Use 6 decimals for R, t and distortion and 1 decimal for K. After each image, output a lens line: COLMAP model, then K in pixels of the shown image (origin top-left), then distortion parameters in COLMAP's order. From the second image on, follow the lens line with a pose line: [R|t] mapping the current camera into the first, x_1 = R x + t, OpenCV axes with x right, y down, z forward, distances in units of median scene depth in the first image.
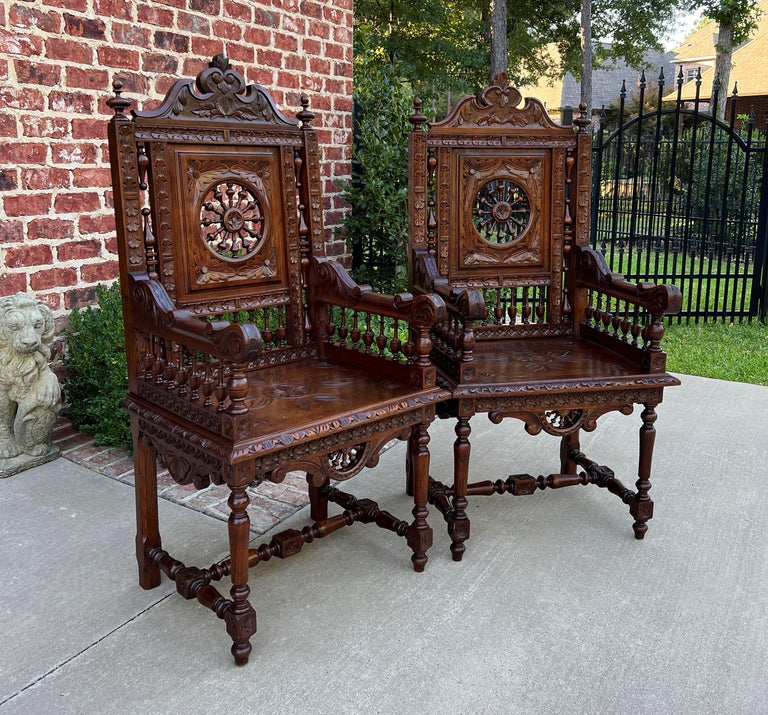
lens RADIAL K [[757.0, 0, 369.8], [0, 757.0, 289.8], [0, 0, 1]] dist [0.029656, -0.022476]
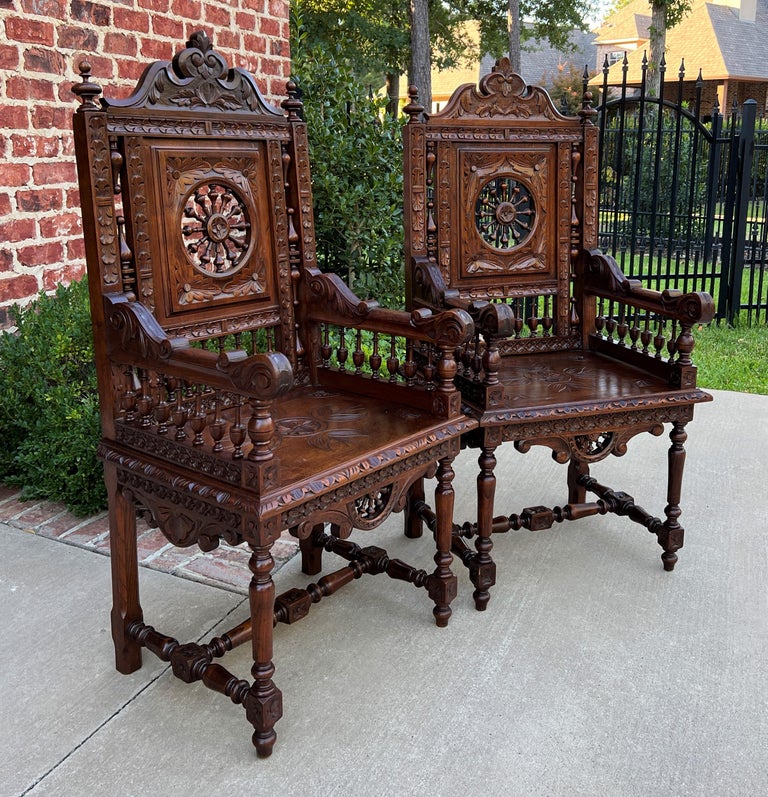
lens RADIAL K [[852.4, 0, 388.0], [0, 852.4, 290.9], [0, 0, 1]] dist [0.029222, -0.020780]
pose [[0.990043, -0.022713, 0.138924, -0.101221], [0.023261, 0.999727, -0.002322, -0.012036], [-0.138833, 0.005530, 0.990300, 0.023831]]
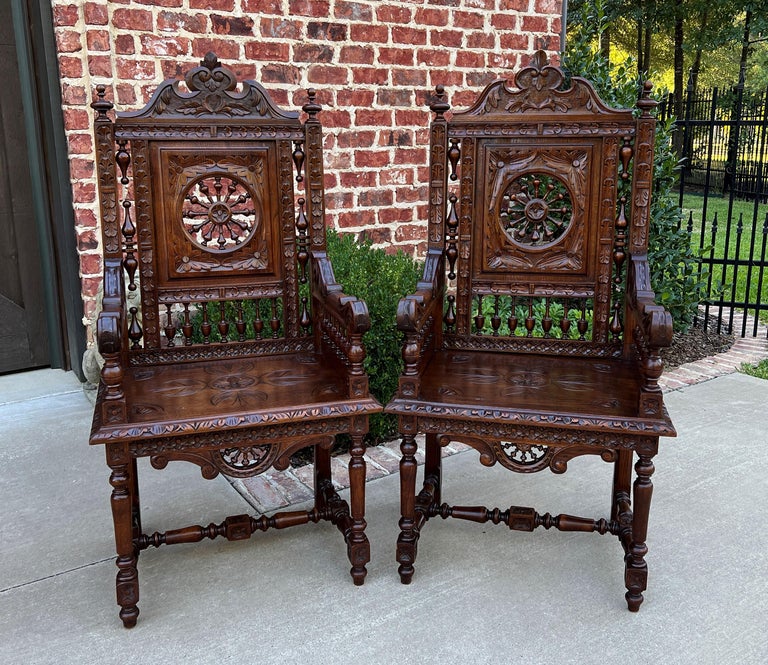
lens RADIAL K [[756.2, 0, 384.7], [0, 756.2, 294.6], [0, 0, 1]] dist [0.063713, -0.126327]
pose [[0.900882, 0.079527, -0.426717, 0.386872], [-0.061762, 0.996556, 0.055336, -0.041959], [0.429648, -0.023497, 0.902691, 0.122373]]
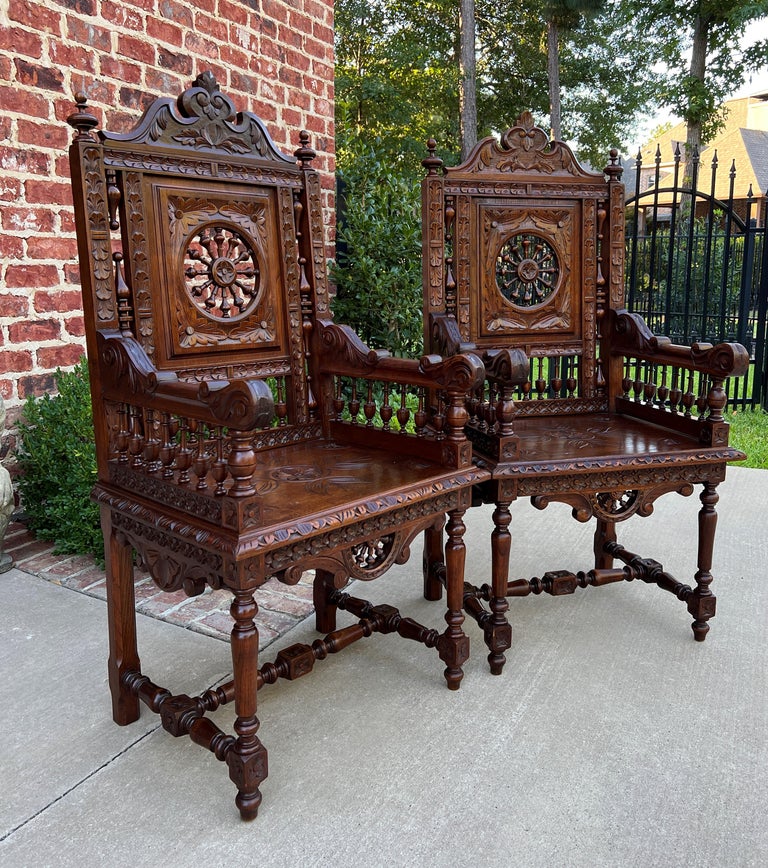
lens RADIAL K [[764.4, 0, 380.6], [0, 764.4, 380.1], [0, 0, 1]] dist [0.022925, -0.011267]
pose [[0.998250, -0.016464, 0.056795, -0.046592], [0.017844, 0.999555, -0.023883, 0.040168], [-0.056376, 0.024855, 0.998100, 0.124775]]
